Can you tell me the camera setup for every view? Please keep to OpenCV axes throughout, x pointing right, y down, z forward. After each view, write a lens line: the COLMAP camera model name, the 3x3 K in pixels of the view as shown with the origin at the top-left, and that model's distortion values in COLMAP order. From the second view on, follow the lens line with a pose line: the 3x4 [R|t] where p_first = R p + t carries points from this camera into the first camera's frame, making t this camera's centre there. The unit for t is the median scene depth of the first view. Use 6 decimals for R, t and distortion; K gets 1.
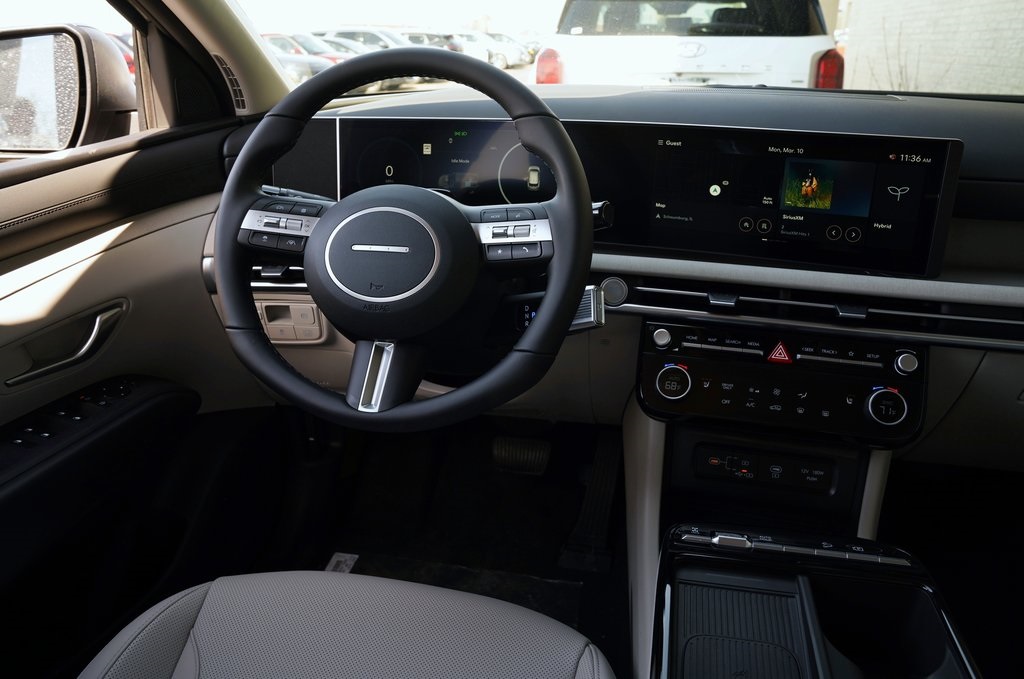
lens RADIAL K [[715.6, 0, 512.0], [0, 715.6, 339.5], [0, 0, 1]] dist [-0.130640, 0.091444]
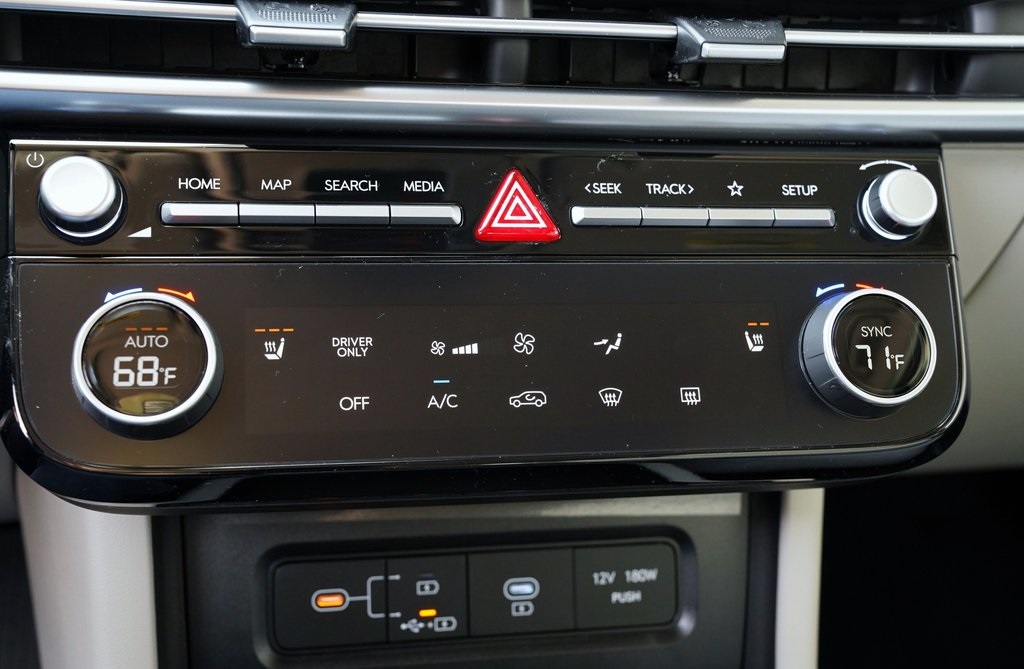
lens RADIAL K [[1189.4, 0, 512.0], [0, 1189.4, 334.5], [0, 0, 1]] dist [0.008818, 0.006805]
pose [[0.880592, -0.119774, 0.458488, 0.152933], [0.109243, 0.992780, 0.049534, 0.046787], [-0.461111, 0.006468, 0.887319, 0.578905]]
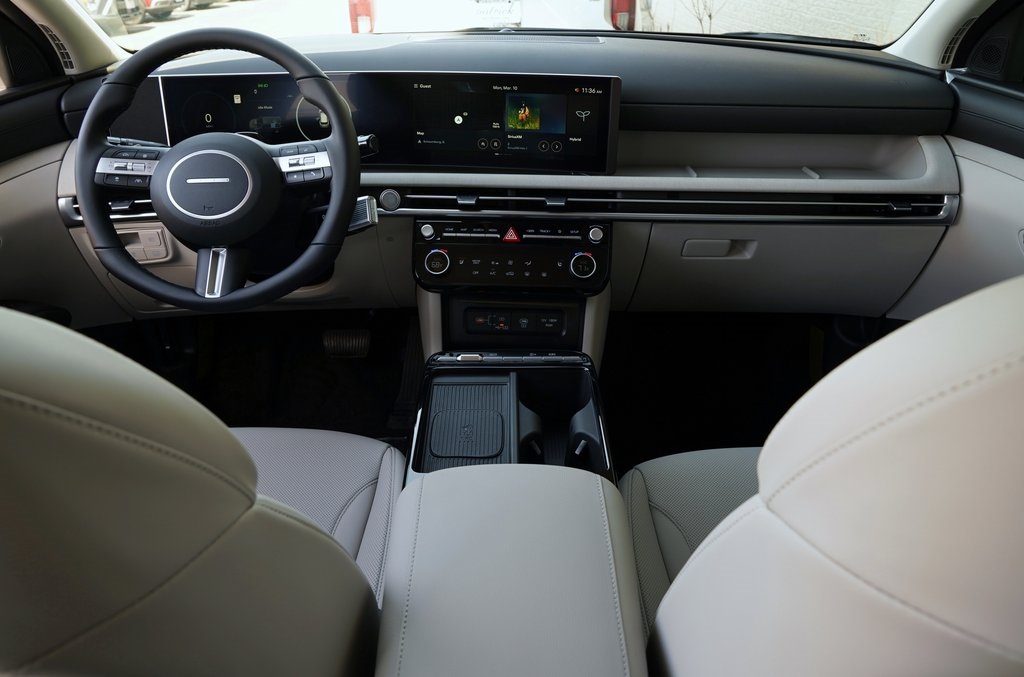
lens RADIAL K [[715.6, 0, 512.0], [0, 715.6, 338.5], [0, 0, 1]] dist [-0.130640, 0.091444]
pose [[0.974312, -0.104560, 0.199456, 0.077537], [0.082100, 0.989644, 0.117749, 0.057014], [-0.209702, -0.098349, 0.972807, -0.414354]]
